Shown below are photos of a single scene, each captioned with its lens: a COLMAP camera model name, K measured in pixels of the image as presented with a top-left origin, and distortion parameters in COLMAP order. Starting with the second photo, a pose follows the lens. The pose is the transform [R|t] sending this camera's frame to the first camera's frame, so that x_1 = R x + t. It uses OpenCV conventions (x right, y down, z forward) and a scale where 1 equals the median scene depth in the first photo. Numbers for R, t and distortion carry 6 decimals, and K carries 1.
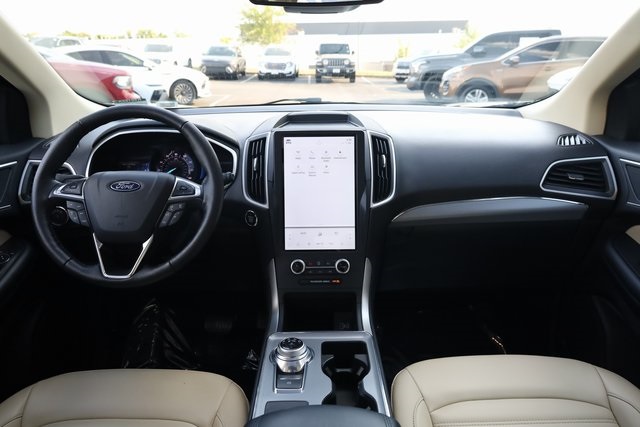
lens RADIAL K [[440.1, 0, 322.4], [0, 440.1, 212.2], [0, 0, 1]] dist [-0.025658, 0.005462]
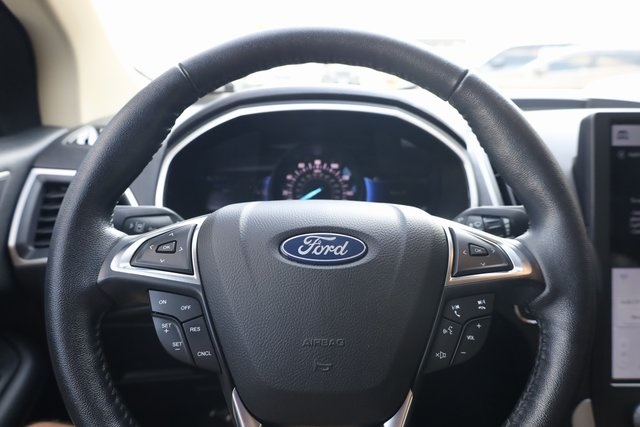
lens RADIAL K [[440.1, 0, 318.7], [0, 440.1, 216.7], [0, 0, 1]] dist [-0.025658, 0.005462]
pose [[0.999970, 0.007186, 0.002955, -0.436260], [-0.007116, 0.999709, -0.023063, -0.072549], [-0.003120, 0.023041, 0.999730, 0.629400]]
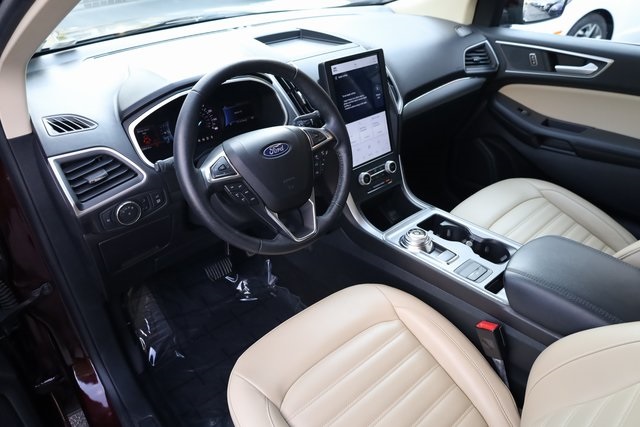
lens RADIAL K [[440.1, 0, 319.8], [0, 440.1, 215.1], [0, 0, 1]] dist [-0.025658, 0.005462]
pose [[0.757892, -0.358457, 0.545076, -0.910955], [0.208505, 0.924791, 0.318256, -0.203162], [-0.618163, -0.127552, 0.775632, 0.174318]]
